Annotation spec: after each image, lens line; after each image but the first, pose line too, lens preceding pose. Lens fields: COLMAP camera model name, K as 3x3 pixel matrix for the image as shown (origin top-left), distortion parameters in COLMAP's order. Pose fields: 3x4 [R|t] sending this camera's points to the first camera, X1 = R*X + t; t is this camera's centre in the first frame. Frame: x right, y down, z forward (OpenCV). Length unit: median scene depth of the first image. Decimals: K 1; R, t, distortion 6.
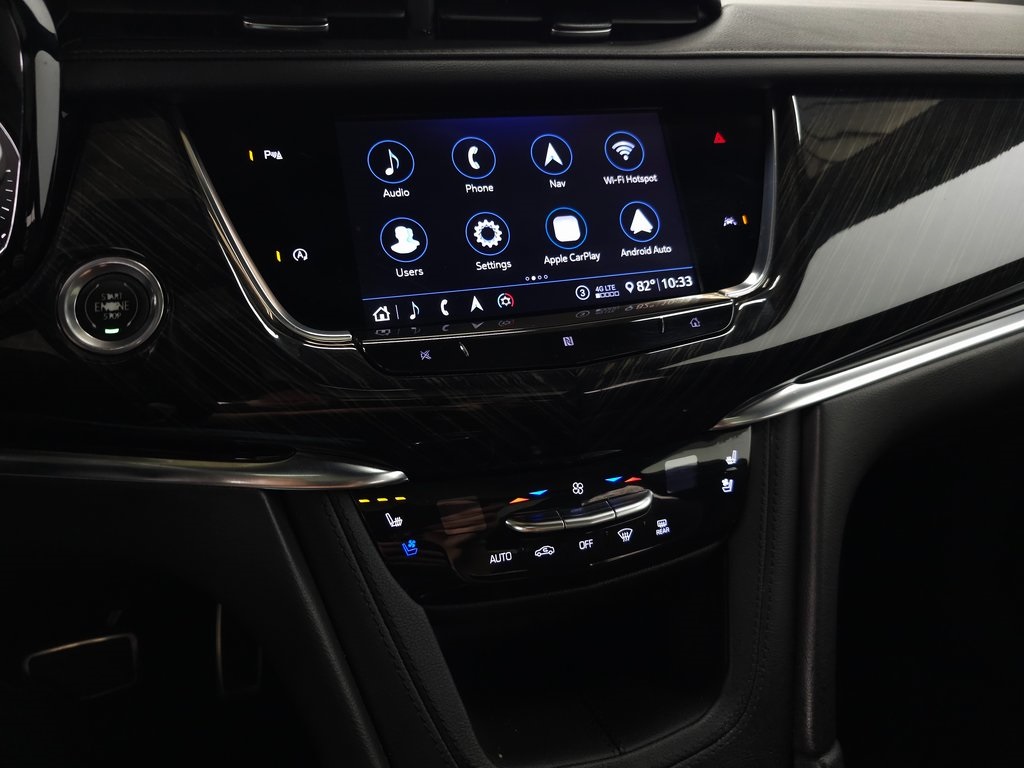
lens RADIAL K [[693.2, 0, 508.3], [0, 693.2, 391.6], [0, 0, 1]] dist [0.042310, -0.077553]
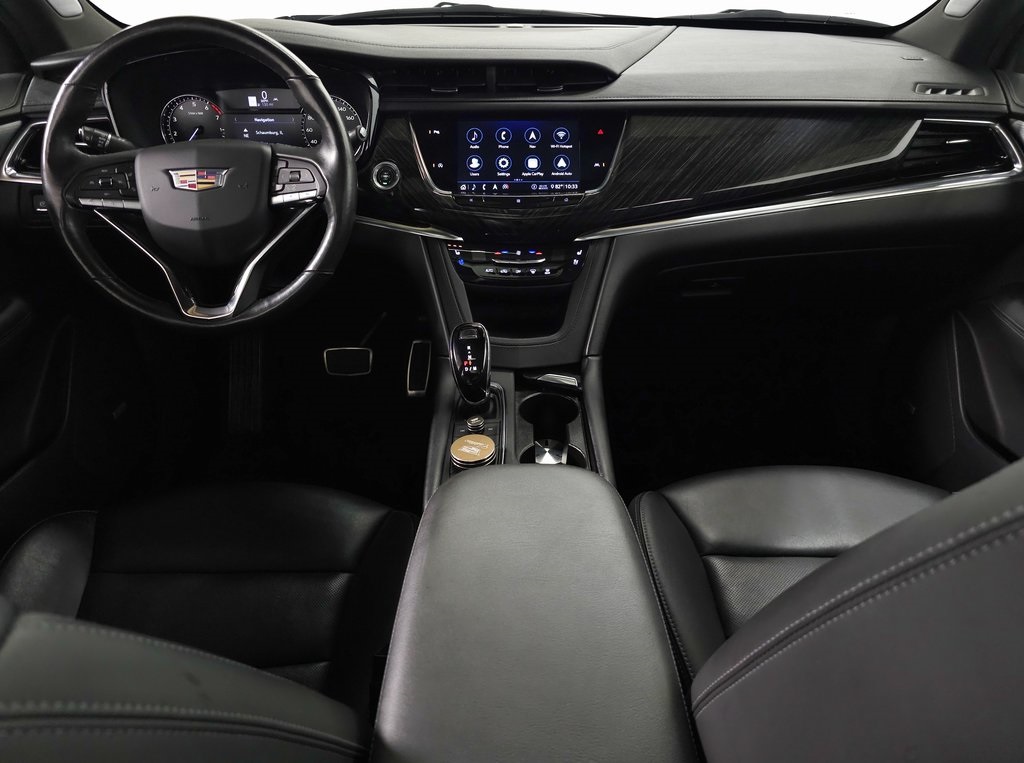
lens RADIAL K [[682.9, 0, 513.0], [0, 682.9, 383.5], [0, 0, 1]] dist [0.039490, -0.041473]
pose [[0.954080, 0.154303, -0.256752, 0.900684], [-0.131579, 0.985882, 0.103554, 0.385559], [0.269106, -0.065015, 0.960914, -1.830963]]
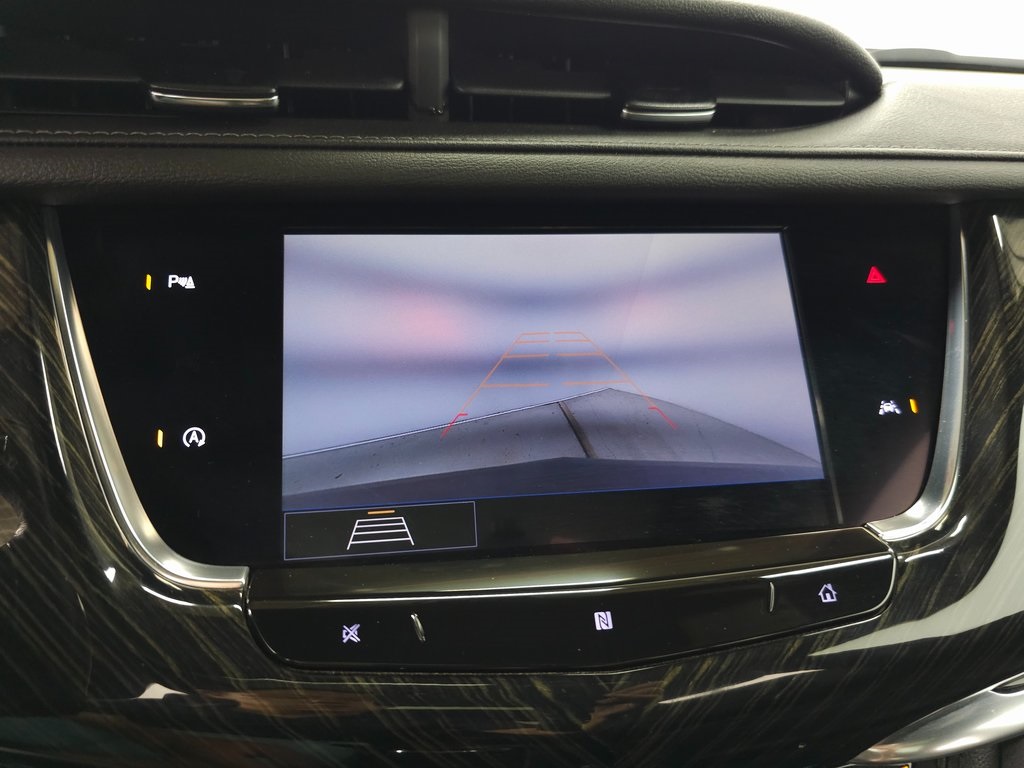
lens RADIAL K [[709.7, 0, 507.9], [0, 709.7, 385.9], [0, 0, 1]] dist [-0.001413, -0.028029]
pose [[0.987982, 0.074741, -0.135298, 0.069007], [-0.087236, 0.992213, -0.088904, -0.196346], [0.127599, 0.099638, 0.986808, 0.357719]]
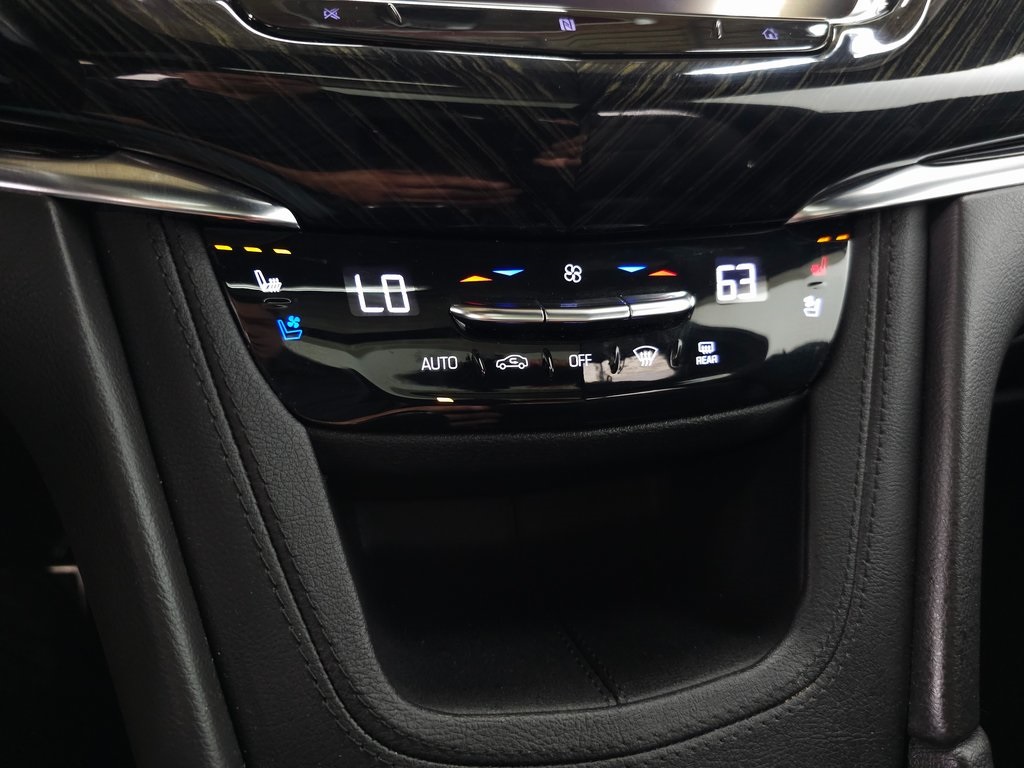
lens RADIAL K [[709.7, 0, 507.9], [0, 709.7, 385.9], [0, 0, 1]] dist [-0.001413, -0.028029]
pose [[0.996153, 0.054884, -0.068315, 0.089204], [-0.059424, 0.996028, -0.066303, 0.281341], [0.064405, 0.070107, 0.995458, 0.357146]]
